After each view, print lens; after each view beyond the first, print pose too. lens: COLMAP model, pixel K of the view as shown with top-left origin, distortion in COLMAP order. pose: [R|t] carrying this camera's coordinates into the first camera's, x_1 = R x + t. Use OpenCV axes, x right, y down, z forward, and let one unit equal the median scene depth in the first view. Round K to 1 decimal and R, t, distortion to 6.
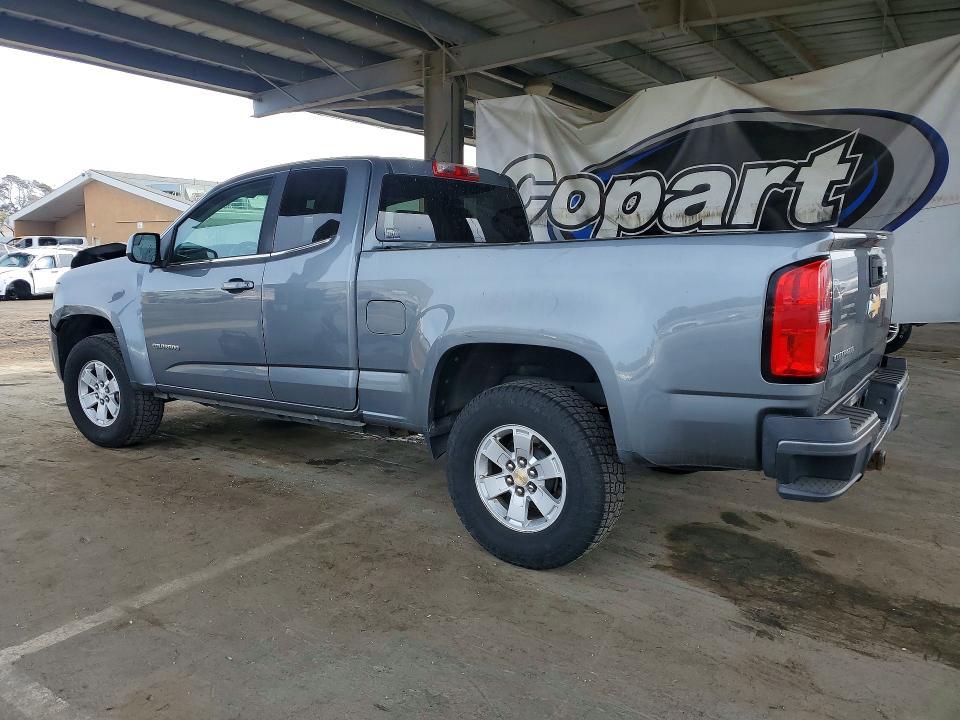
lens RADIAL K [[761.0, 0, 480.0], [0, 761.0, 360.0], [0, 0, 1]] dist [0.037701, -0.072280]
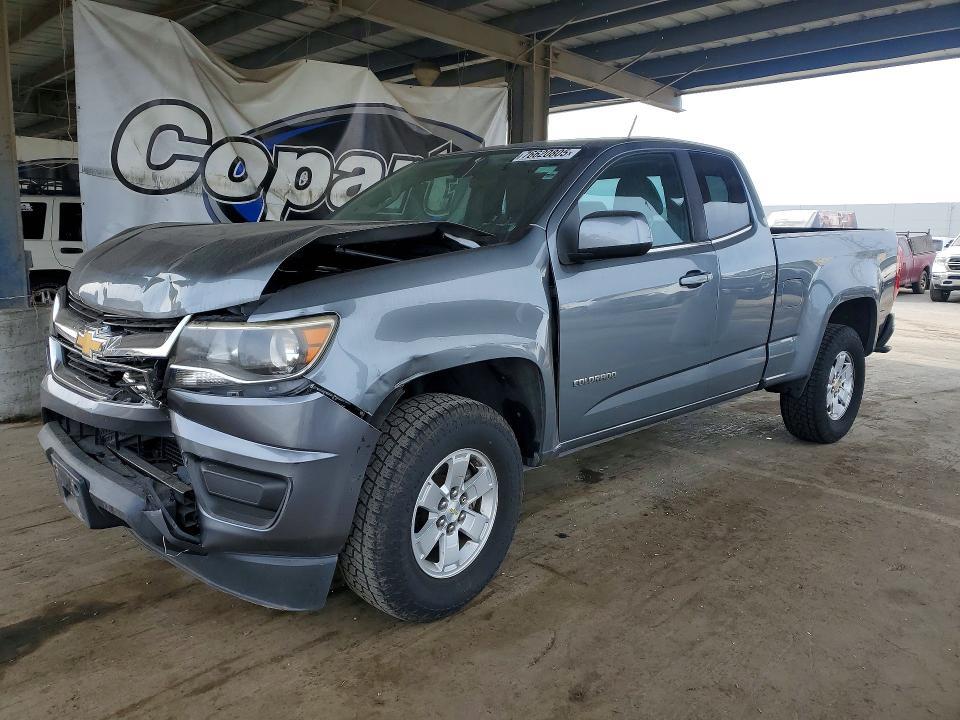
lens RADIAL K [[733.4, 0, 480.0], [0, 733.4, 360.0], [0, 0, 1]] dist [0.000403, 0.005329]
pose [[0.187368, -0.165956, 0.968169, -0.696710], [0.119556, 0.982150, 0.145215, -0.092836], [-0.974987, 0.088542, 0.203865, 0.637160]]
